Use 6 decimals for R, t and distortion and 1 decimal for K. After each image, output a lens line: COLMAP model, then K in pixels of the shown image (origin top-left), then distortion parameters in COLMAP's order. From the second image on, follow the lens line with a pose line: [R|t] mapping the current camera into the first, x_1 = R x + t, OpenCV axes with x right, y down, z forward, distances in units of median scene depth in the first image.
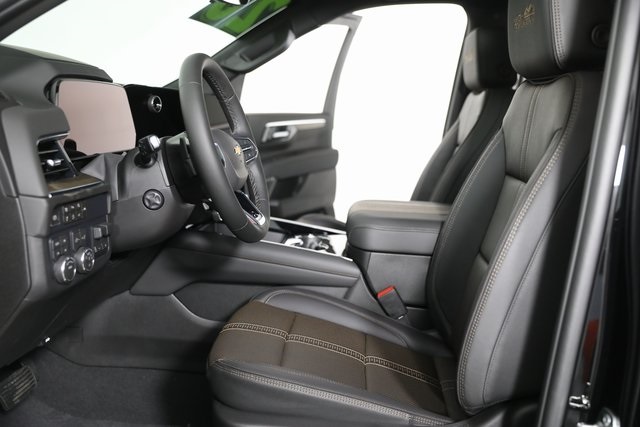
lens RADIAL K [[630.1, 0, 319.4], [0, 630.1, 214.7], [0, 0, 1]] dist [-0.009226, 0.000000]
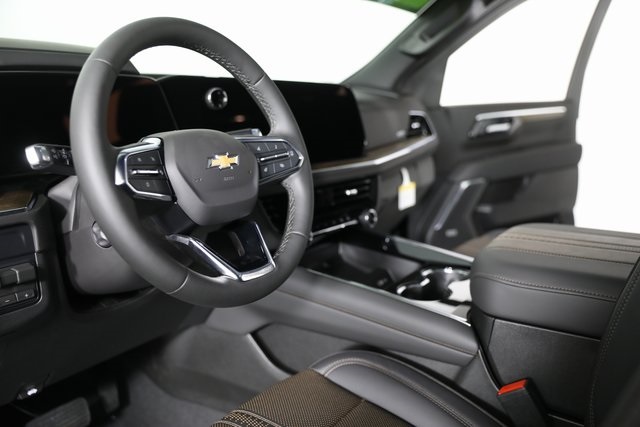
lens RADIAL K [[559.6, 0, 318.2], [0, 559.6, 214.7], [0, 0, 1]] dist [0.006177, 0.001751]
pose [[0.873772, 0.043024, -0.484429, 0.101135], [-0.030273, 0.998959, 0.034117, -0.029677], [0.485393, -0.015146, 0.874165, 0.226375]]
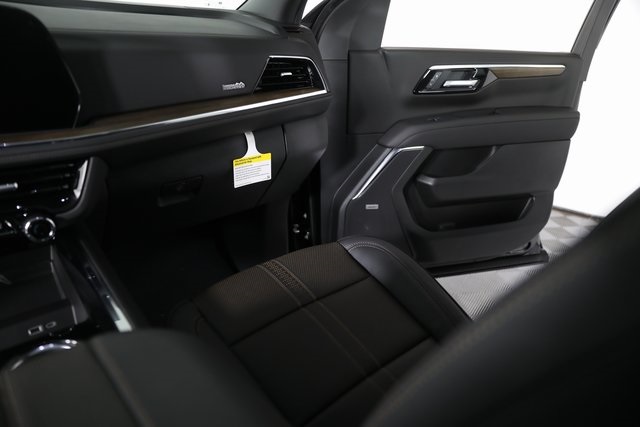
lens RADIAL K [[432.4, 0, 315.0], [0, 432.4, 210.1], [0, 0, 1]] dist [-0.079153, 0.039328]
pose [[0.721736, 0.262894, -0.640300, 0.158710], [-0.128481, 0.959871, 0.249280, -0.092744], [0.680140, -0.097648, 0.726550, 0.566291]]
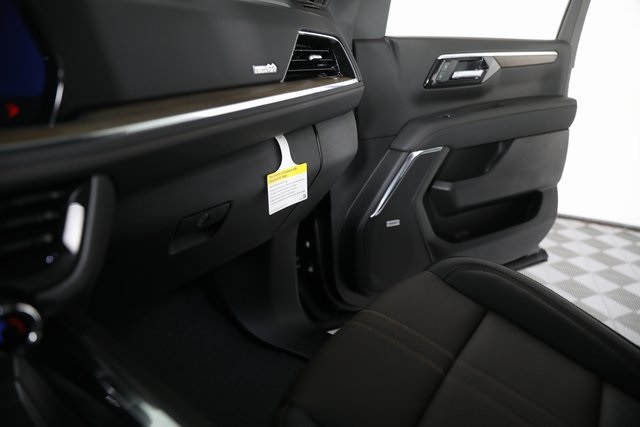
lens RADIAL K [[432.4, 0, 318.5], [0, 432.4, 209.4], [0, 0, 1]] dist [-0.079153, 0.039328]
pose [[0.859031, 0.131749, -0.494680, 0.035793], [-0.052582, 0.983913, 0.170736, -0.062857], [0.509216, -0.120656, 0.852139, 0.580774]]
